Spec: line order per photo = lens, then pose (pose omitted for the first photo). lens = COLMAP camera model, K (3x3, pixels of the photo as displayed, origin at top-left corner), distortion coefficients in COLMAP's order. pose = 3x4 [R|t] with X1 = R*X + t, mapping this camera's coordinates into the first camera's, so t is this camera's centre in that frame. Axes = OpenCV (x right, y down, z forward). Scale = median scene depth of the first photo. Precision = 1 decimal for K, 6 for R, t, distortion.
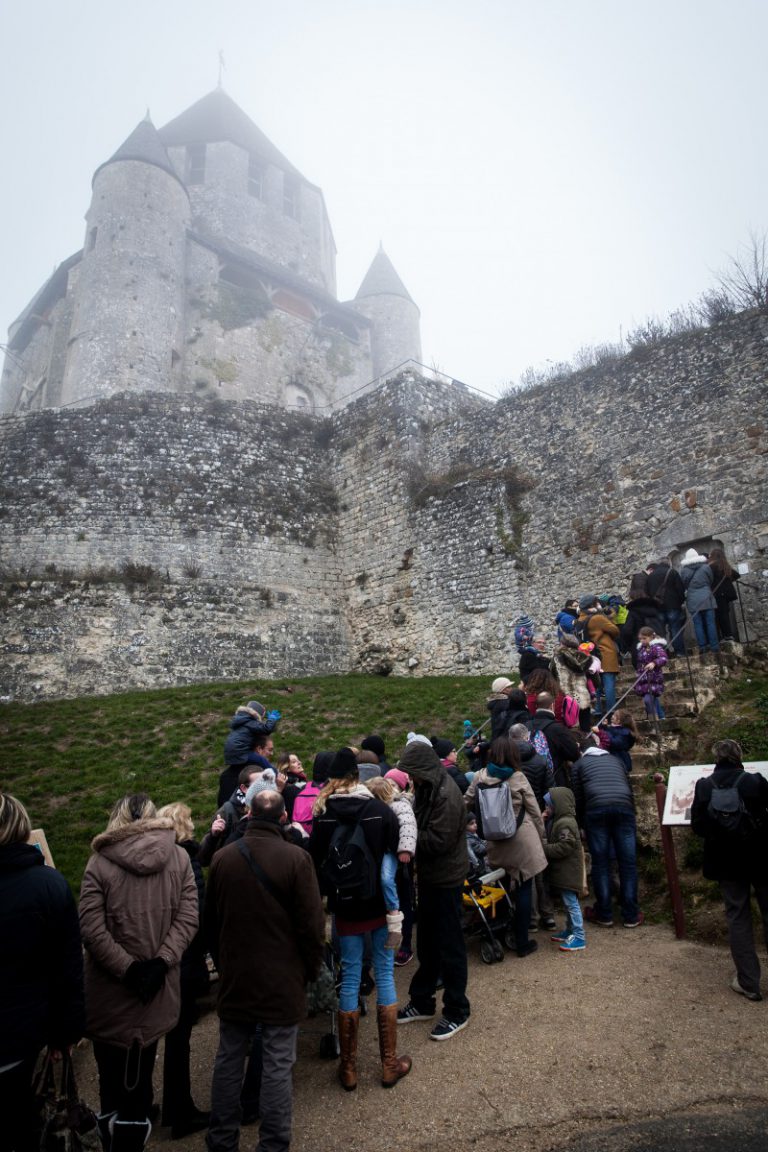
lens RADIAL K [[740.0, 0, 384.0], [0, 740.0, 576.0], [0, 0, 1]] dist [0.003938, 0.000037]
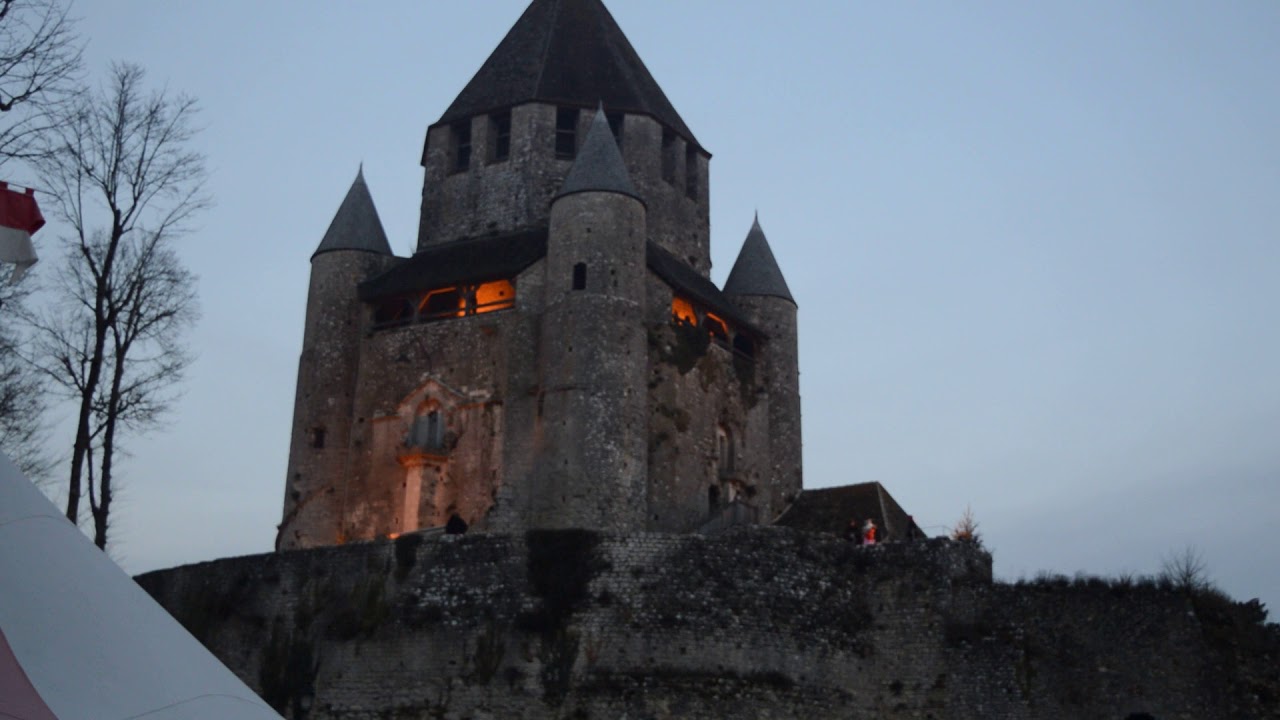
lens RADIAL K [[1737.9, 0, 640.0], [0, 1737.9, 360.0], [0, 0, 1]] dist [-0.000709, 0.030464]
pose [[0.948093, 0.143392, 0.283830, -1.506344], [-0.139083, 0.989648, -0.035385, -0.421218], [-0.285965, -0.005927, 0.958222, -1.984905]]
